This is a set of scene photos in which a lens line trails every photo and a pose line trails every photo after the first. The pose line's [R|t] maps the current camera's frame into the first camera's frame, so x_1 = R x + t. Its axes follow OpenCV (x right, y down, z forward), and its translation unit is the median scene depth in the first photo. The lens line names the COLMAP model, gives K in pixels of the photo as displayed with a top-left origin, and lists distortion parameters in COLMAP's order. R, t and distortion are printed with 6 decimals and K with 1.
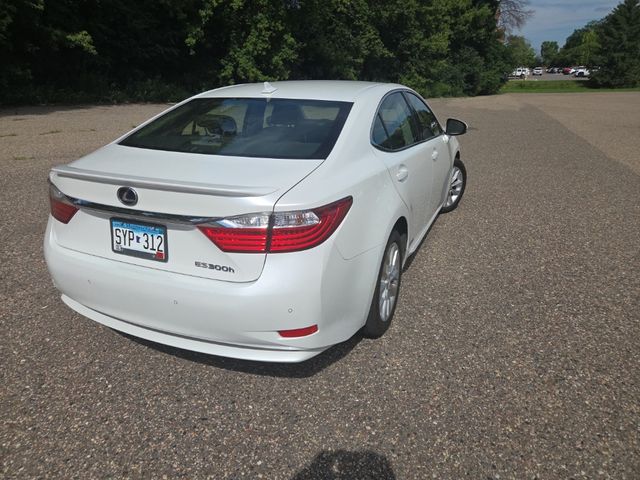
lens RADIAL K [[431.4, 0, 312.4], [0, 431.4, 229.6], [0, 0, 1]] dist [0.071327, -0.056694]
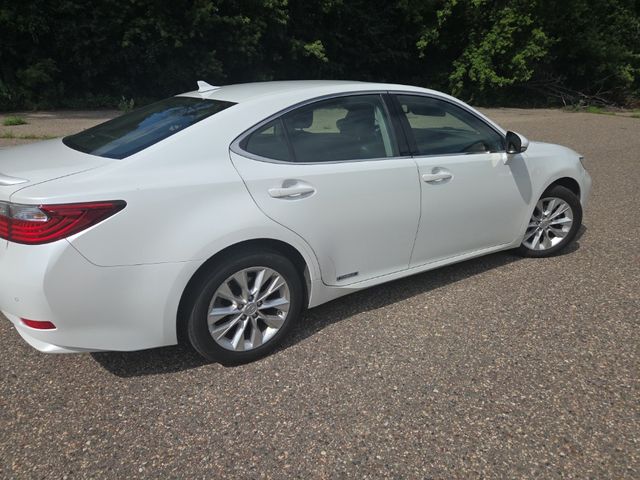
lens RADIAL K [[431.4, 0, 309.9], [0, 431.4, 237.5], [0, 0, 1]] dist [0.071327, -0.056694]
pose [[0.839254, 0.179575, -0.513230, 0.089546], [-0.175208, 0.982858, 0.057386, -0.012016], [0.514737, 0.041761, 0.856330, 0.038439]]
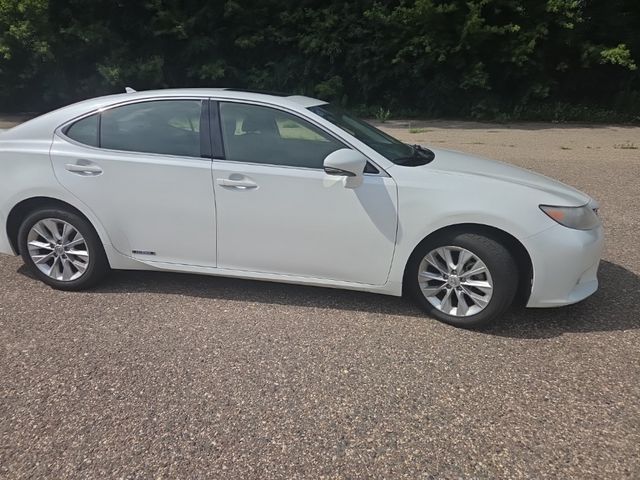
lens RADIAL K [[431.4, 0, 309.7], [0, 431.4, 227.4], [0, 0, 1]] dist [0.071327, -0.056694]
pose [[0.253410, 0.285399, -0.924300, 0.185241], [-0.327666, 0.924330, 0.195574, -0.051101], [0.910175, 0.253302, 0.327750, 0.154091]]
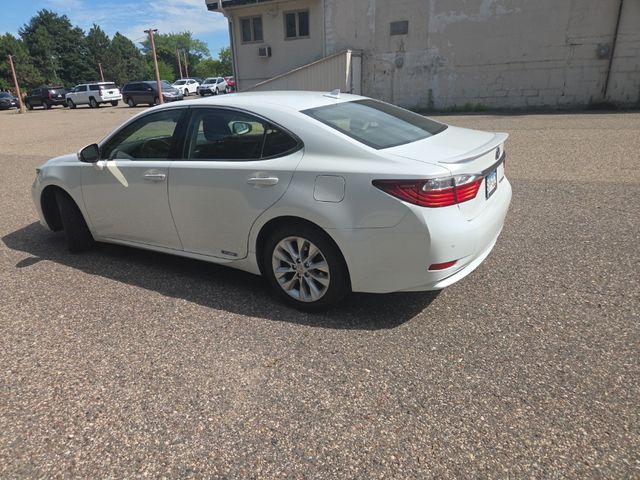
lens RADIAL K [[431.4, 0, 315.0], [0, 431.4, 235.5], [0, 0, 1]] dist [0.071327, -0.056694]
pose [[0.136784, -0.341663, 0.929815, -0.184035], [0.375472, 0.886481, 0.270504, -0.043076], [-0.916685, 0.312119, 0.249541, 0.115466]]
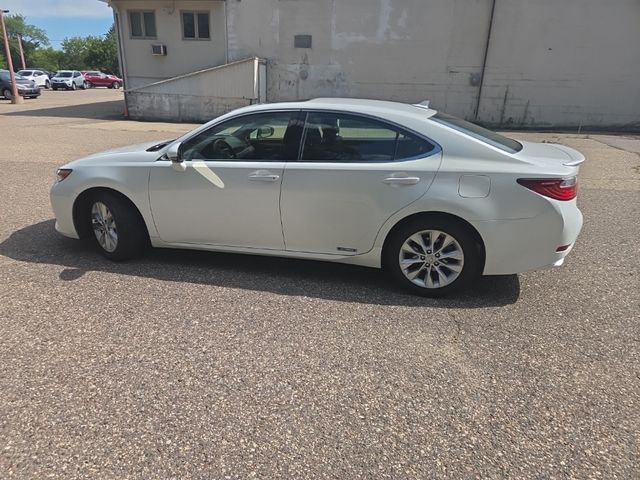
lens RADIAL K [[431.4, 0, 317.3], [0, 431.4, 238.3], [0, 0, 1]] dist [0.071327, -0.056694]
pose [[-0.173199, -0.330804, 0.927670, -0.195385], [0.307296, 0.876732, 0.370013, -0.075746], [-0.935720, 0.349155, -0.050194, 0.203749]]
